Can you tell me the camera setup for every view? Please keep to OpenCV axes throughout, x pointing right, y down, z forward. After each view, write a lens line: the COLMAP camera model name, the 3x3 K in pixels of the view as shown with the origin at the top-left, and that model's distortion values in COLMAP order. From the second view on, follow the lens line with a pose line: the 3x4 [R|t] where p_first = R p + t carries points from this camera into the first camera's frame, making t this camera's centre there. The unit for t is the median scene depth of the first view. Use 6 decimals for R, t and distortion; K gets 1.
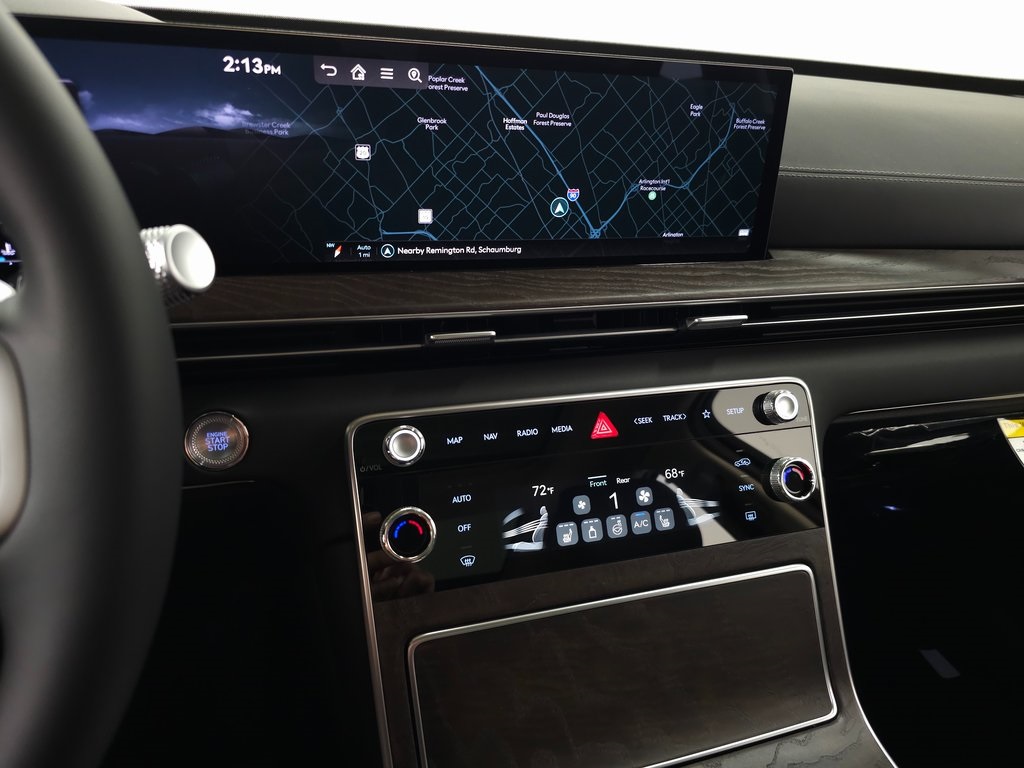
lens RADIAL K [[704.7, 0, 513.4], [0, 704.7, 380.7], [0, 0, 1]] dist [0.040984, -0.039726]
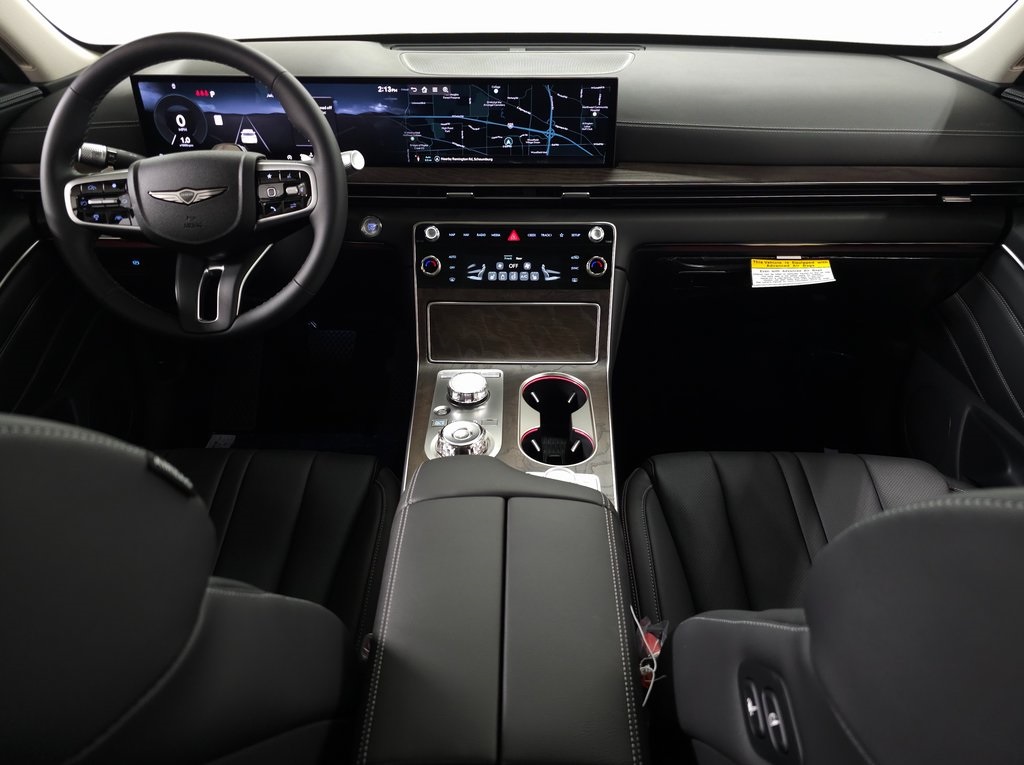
lens RADIAL K [[704.7, 0, 511.0], [0, 704.7, 397.1], [0, 0, 1]] dist [0.040984, -0.039726]
pose [[0.946093, 0.132320, -0.295635, 0.939523], [-0.083733, 0.981637, 0.171398, 0.199551], [0.312885, -0.137404, 0.939799, -1.430109]]
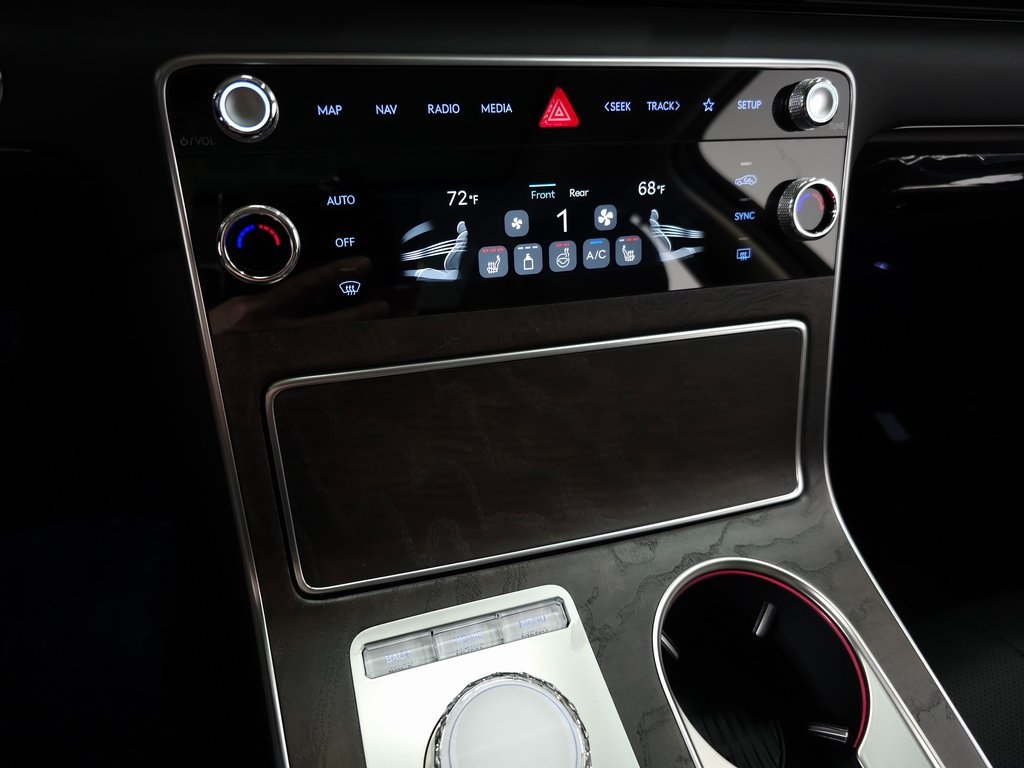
lens RADIAL K [[704.7, 0, 507.3], [0, 704.7, 382.0], [0, 0, 1]] dist [0.040984, -0.039726]
pose [[0.997703, 0.057848, 0.035253, 0.070472], [-0.066573, 0.933560, 0.352183, 0.073571], [-0.012537, -0.353721, 0.935267, 0.267914]]
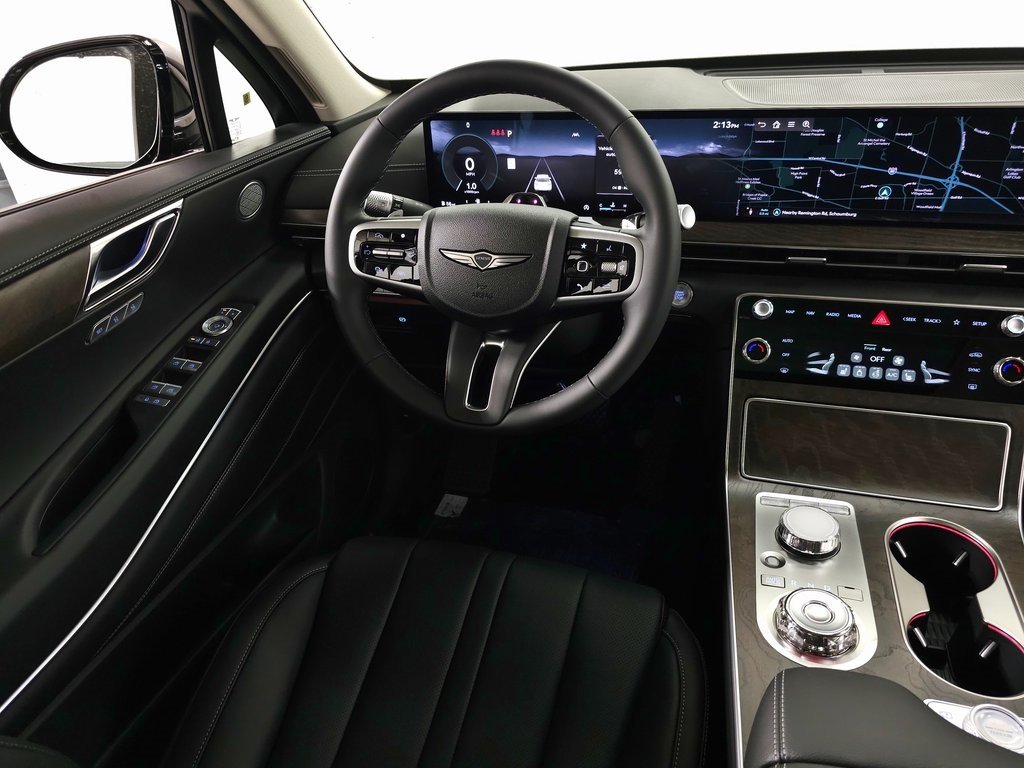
lens RADIAL K [[704.7, 0, 503.1], [0, 704.7, 384.9], [0, 0, 1]] dist [0.040984, -0.039726]
pose [[0.812828, 0.201037, -0.546713, 0.374331], [-0.136960, 0.978203, 0.156079, 0.080974], [0.566174, -0.051987, 0.822645, -1.065770]]
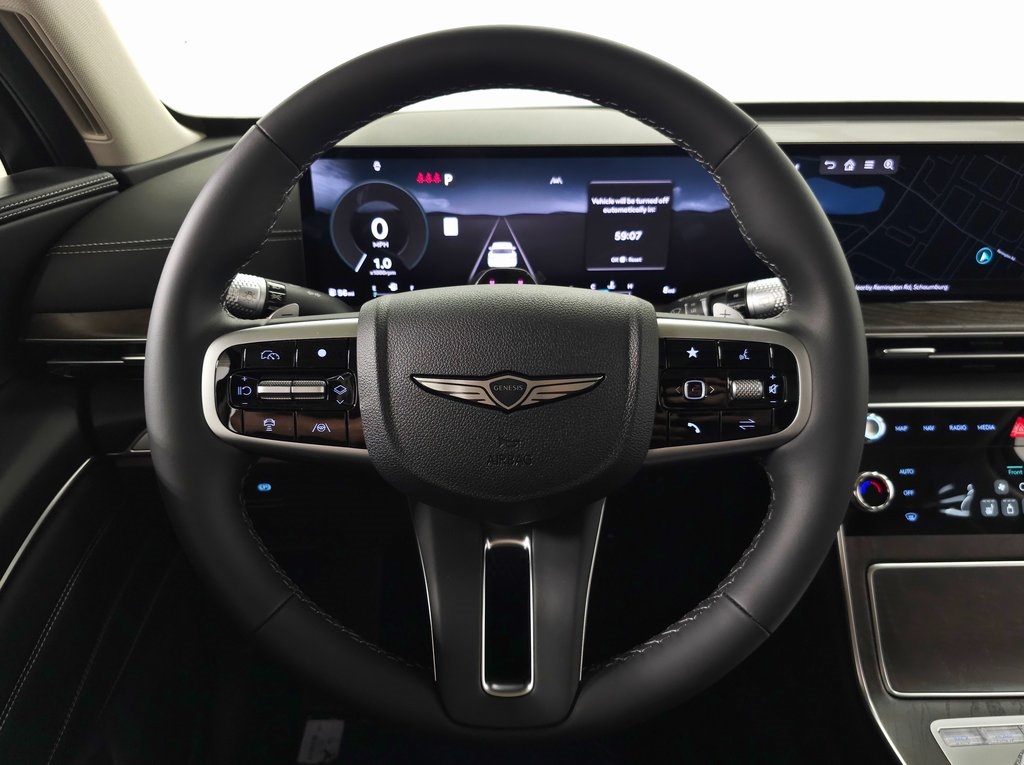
lens RADIAL K [[704.7, 0, 496.6], [0, 704.7, 373.1], [0, 0, 1]] dist [0.040984, -0.039726]
pose [[0.954963, 0.058316, -0.290939, -0.412624], [-0.066483, 0.997621, -0.018257, 0.053040], [0.289182, 0.036777, 0.956567, -0.510980]]
